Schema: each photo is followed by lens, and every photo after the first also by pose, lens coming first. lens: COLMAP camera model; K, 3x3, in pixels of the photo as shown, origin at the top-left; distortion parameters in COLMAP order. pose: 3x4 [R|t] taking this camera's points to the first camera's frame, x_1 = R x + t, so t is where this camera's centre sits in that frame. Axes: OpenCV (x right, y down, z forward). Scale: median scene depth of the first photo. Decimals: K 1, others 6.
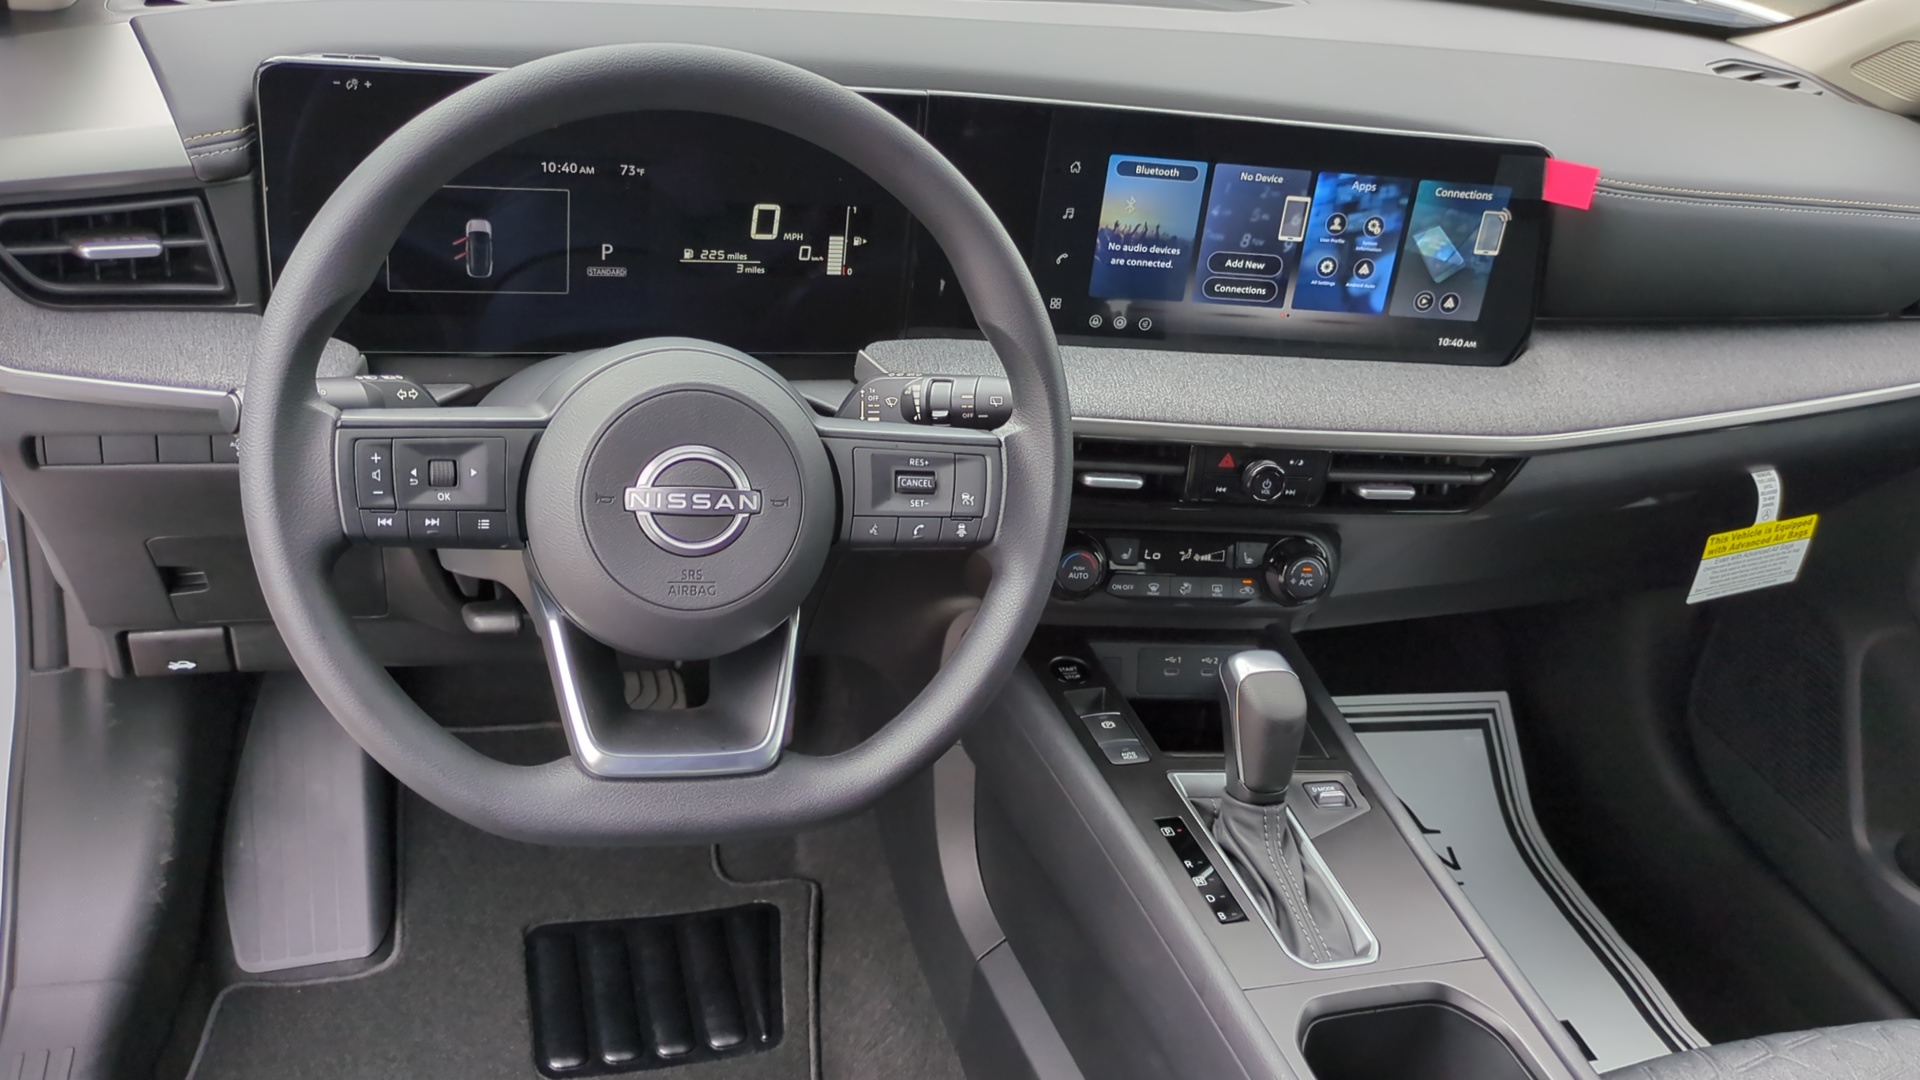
lens RADIAL K [[1635.2, 0, 960.0], [0, 1635.2, 540.0], [0, 0, 1]] dist [0.026355, 0.000052]
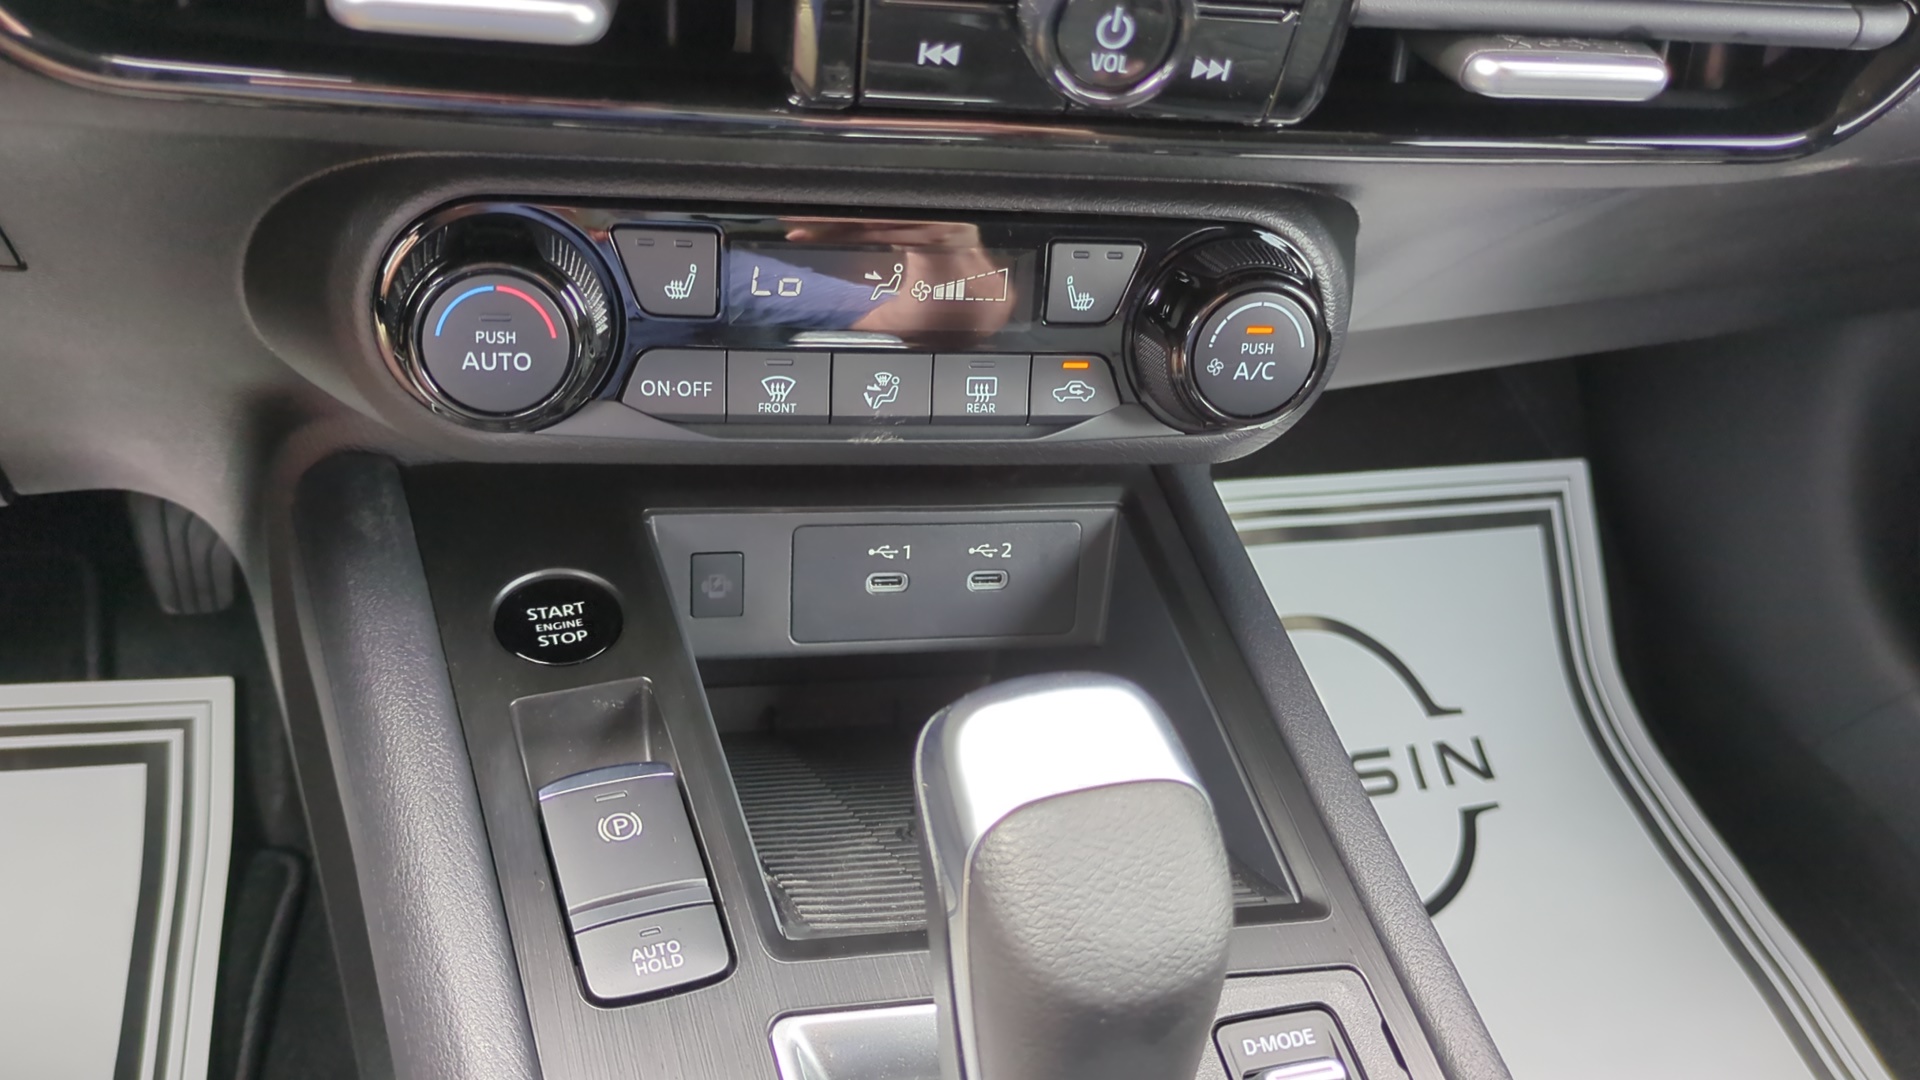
lens RADIAL K [[1635.2, 0, 960.0], [0, 1635.2, 540.0], [0, 0, 1]] dist [0.026355, 0.000052]
pose [[0.999396, -0.000309, 0.034762, 0.110570], [-0.007393, 0.975197, 0.221217, -0.009853], [-0.033968, -0.221340, 0.974605, 0.529029]]
